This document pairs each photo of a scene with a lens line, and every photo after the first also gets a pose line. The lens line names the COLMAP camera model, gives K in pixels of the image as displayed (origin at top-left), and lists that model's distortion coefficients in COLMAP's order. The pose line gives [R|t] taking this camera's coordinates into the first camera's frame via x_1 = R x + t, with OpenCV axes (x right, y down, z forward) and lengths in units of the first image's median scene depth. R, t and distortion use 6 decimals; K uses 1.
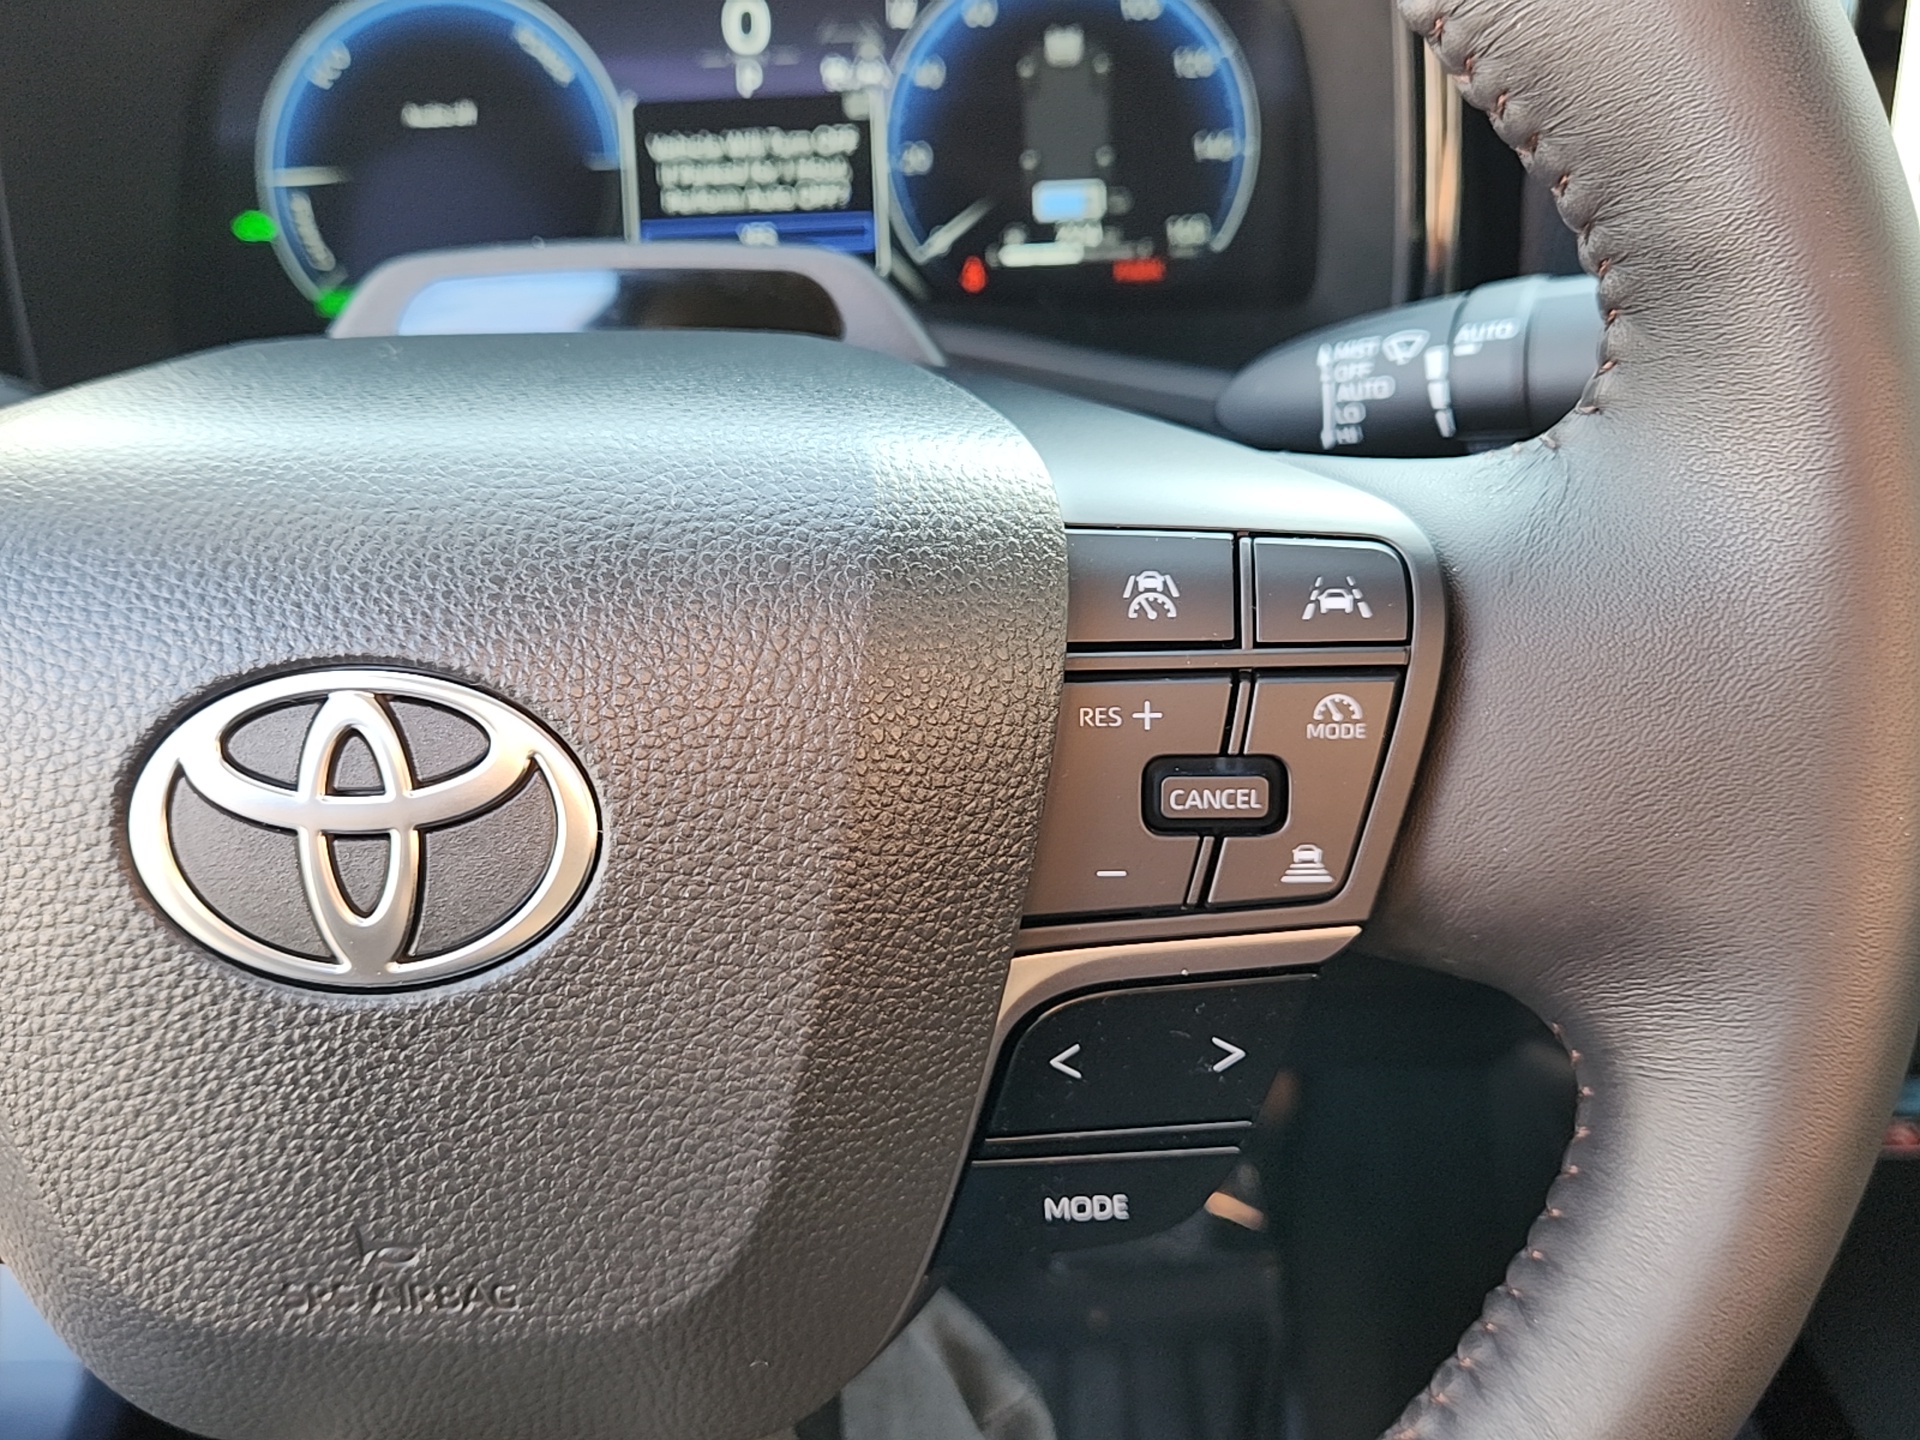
lens RADIAL K [[1746.5, 0, 957.8], [0, 1746.5, 709.1], [0, 0, 1]] dist [0.049109, -0.180732]
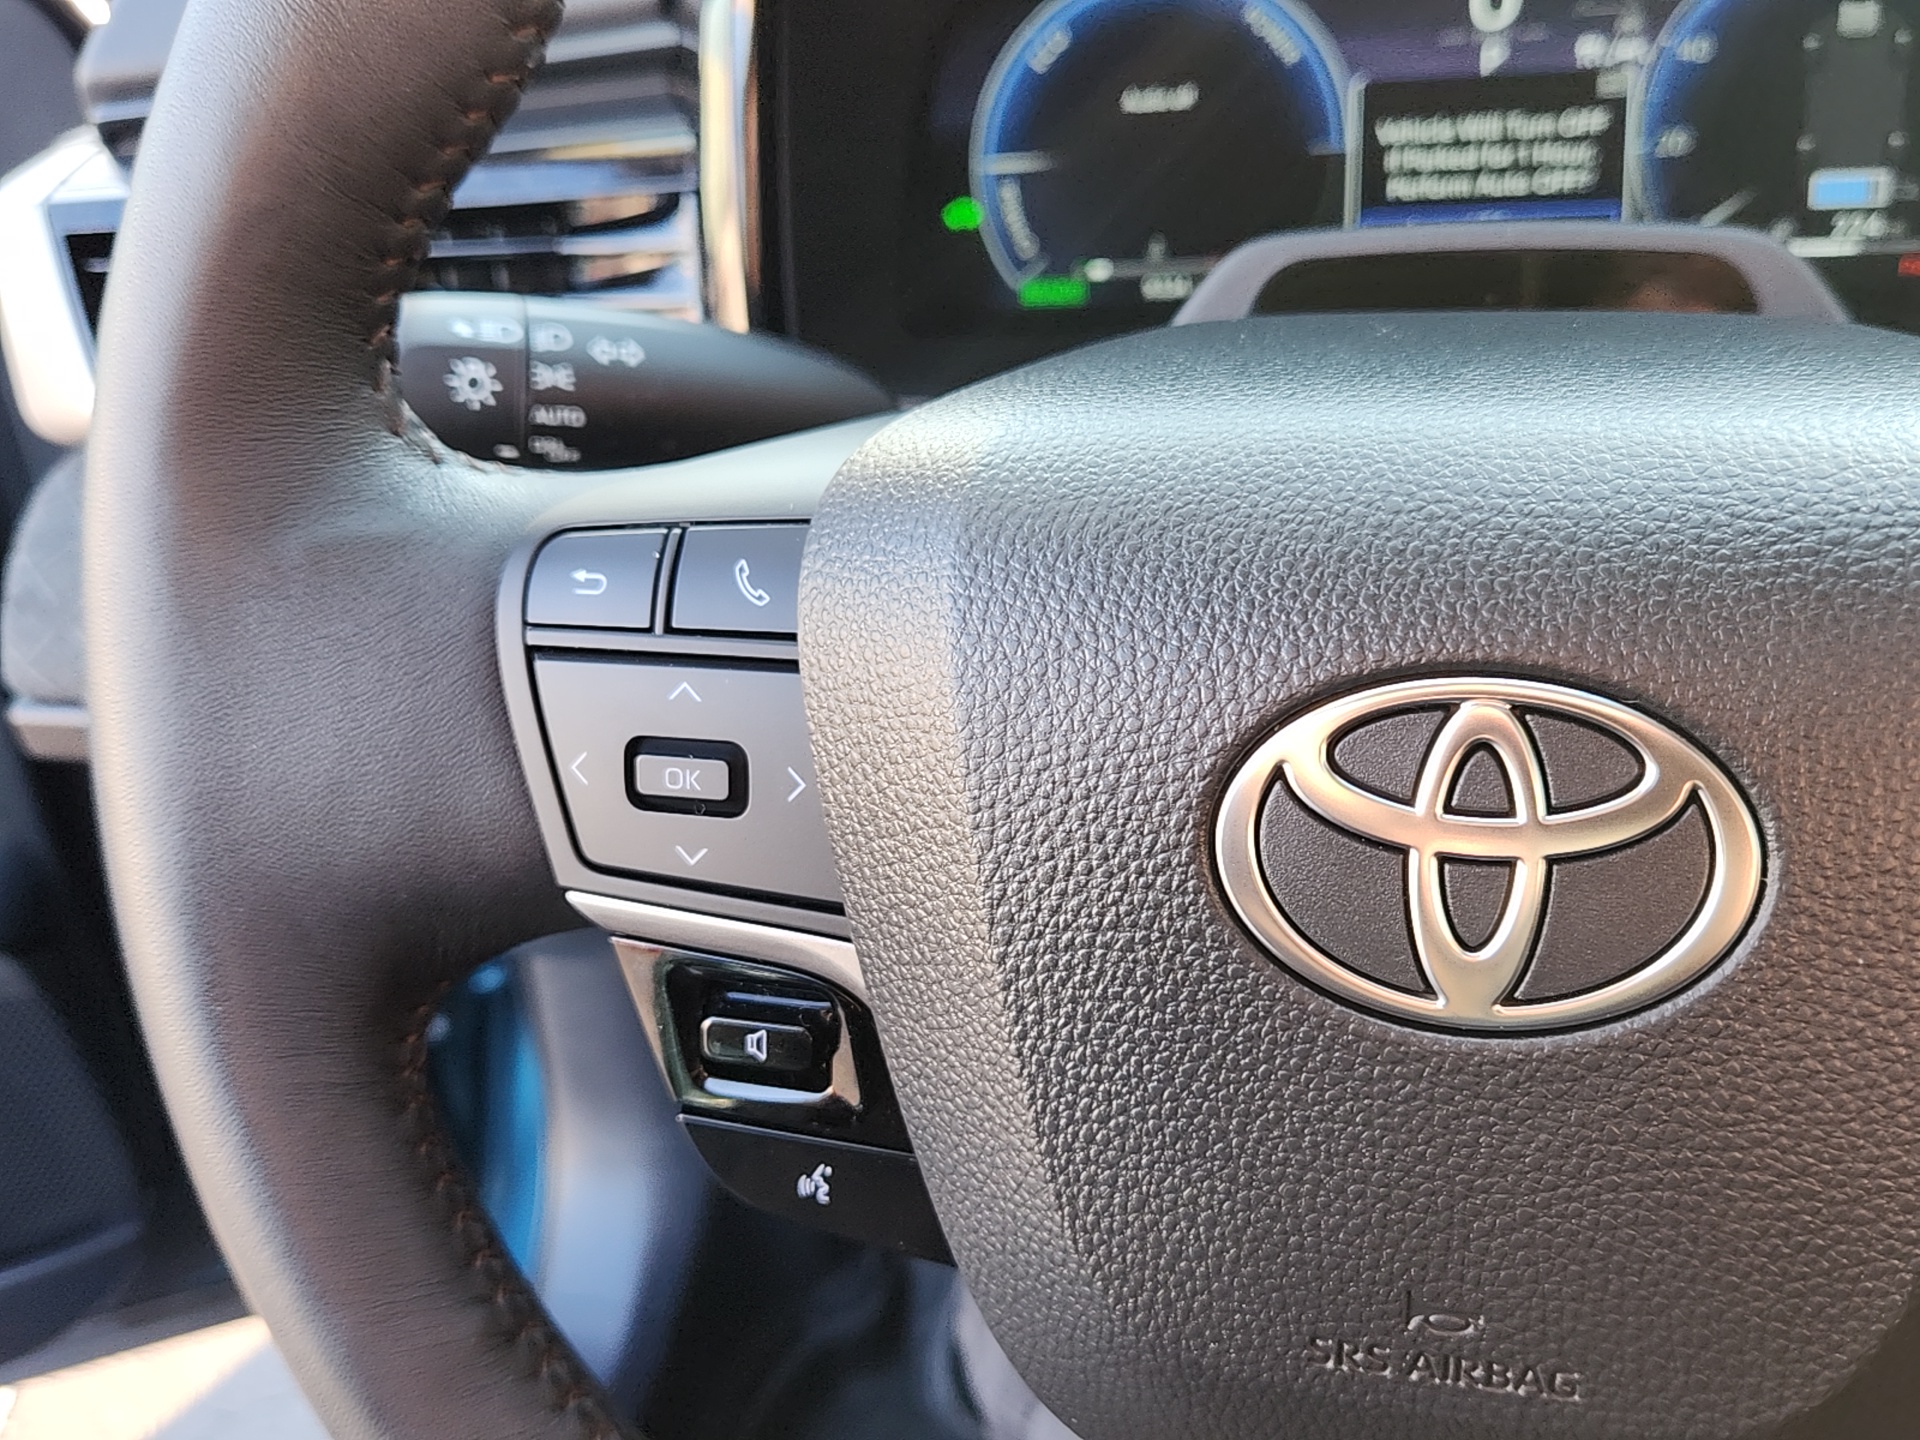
lens RADIAL K [[1700.3, 0, 969.6], [0, 1700.3, 732.4], [0, 0, 1]] dist [0.061693, -0.117648]
pose [[0.976146, 0.066182, -0.206782, -0.405115], [-0.063268, 0.997782, 0.020681, 0.004117], [0.207692, -0.007105, 0.978169, 0.083838]]
